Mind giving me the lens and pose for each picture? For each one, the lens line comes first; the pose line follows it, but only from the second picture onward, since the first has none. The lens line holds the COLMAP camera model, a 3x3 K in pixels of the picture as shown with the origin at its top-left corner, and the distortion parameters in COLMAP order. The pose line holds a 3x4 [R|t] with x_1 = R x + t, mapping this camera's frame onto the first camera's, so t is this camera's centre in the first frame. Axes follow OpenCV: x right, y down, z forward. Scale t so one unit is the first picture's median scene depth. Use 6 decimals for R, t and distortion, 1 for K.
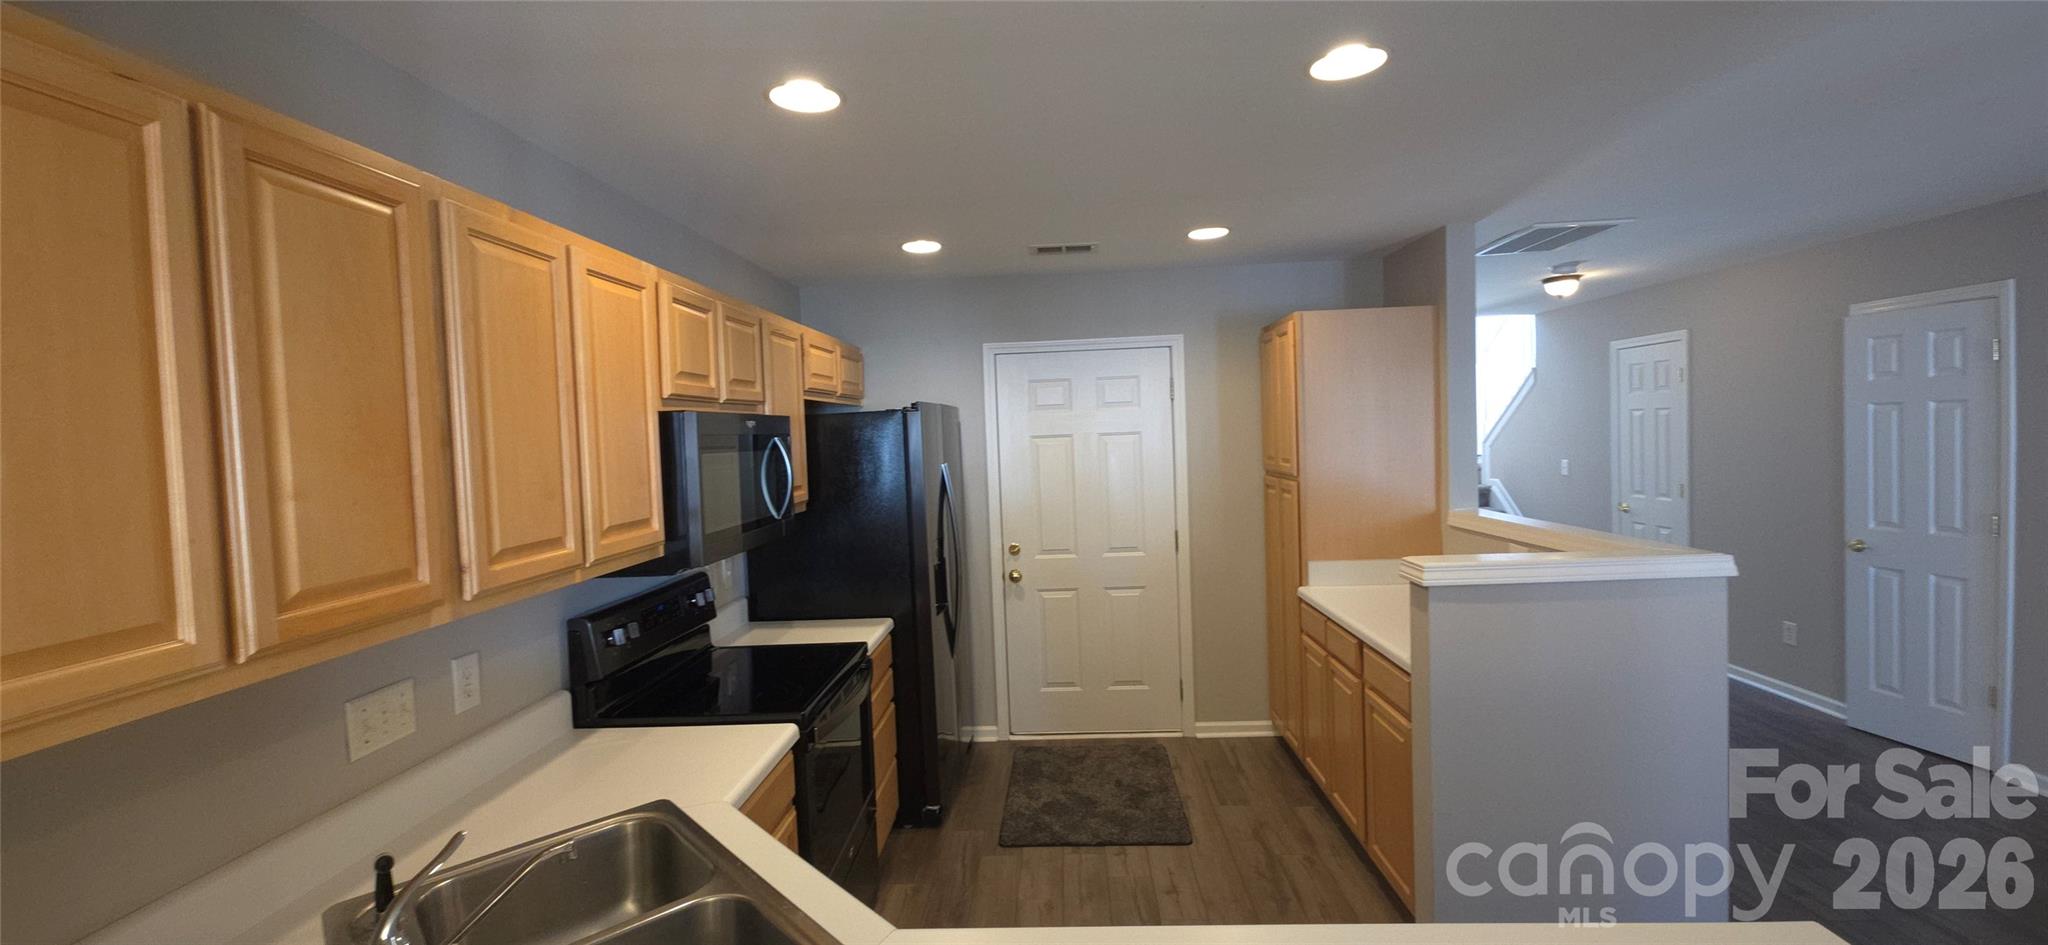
lens RADIAL K [[817.6, 0, 1016.3], [0, 817.6, 461.0], [0, 0, 1]] dist [-0.000491, -0.000326]
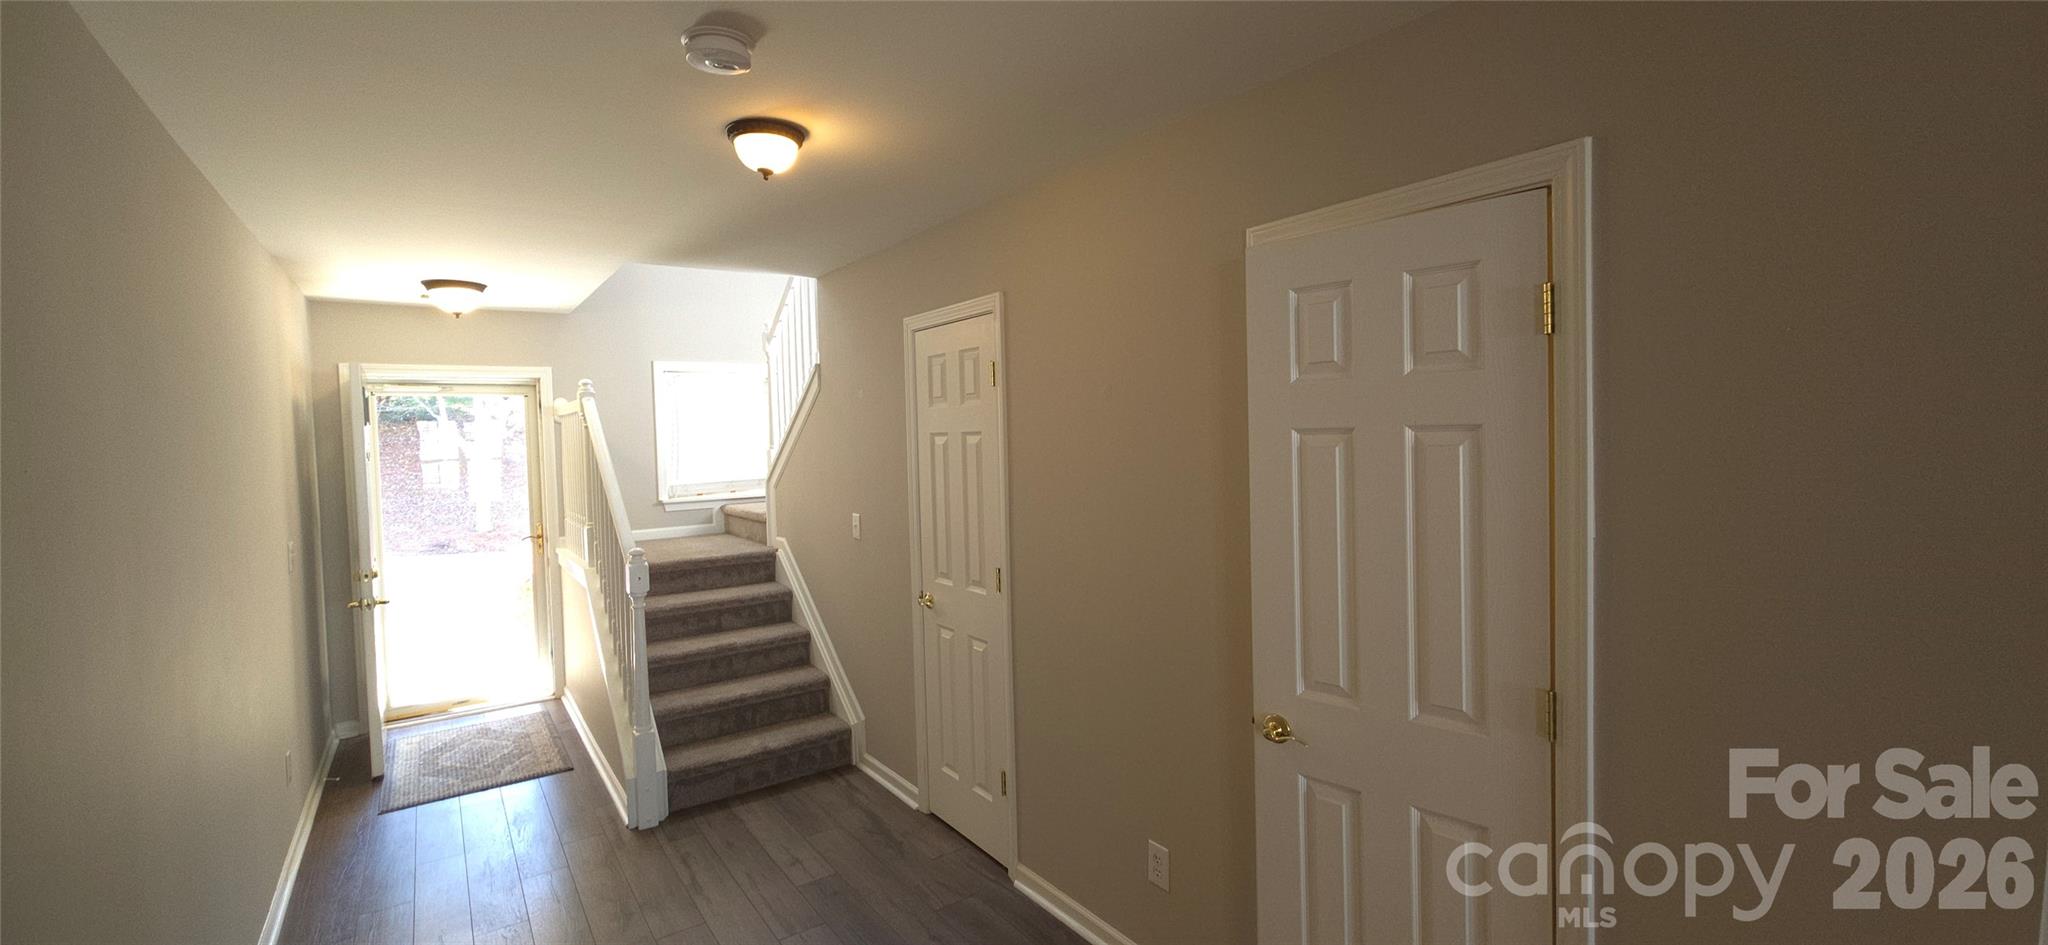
lens RADIAL K [[817.6, 0, 1016.3], [0, 817.6, 461.0], [0, 0, 1]] dist [-0.000491, -0.000326]
pose [[0.779172, -0.005398, 0.626786, 0.486411], [0.018833, 0.999713, -0.014803, -0.037853], [-0.626527, 0.023338, 0.779050, 0.569775]]
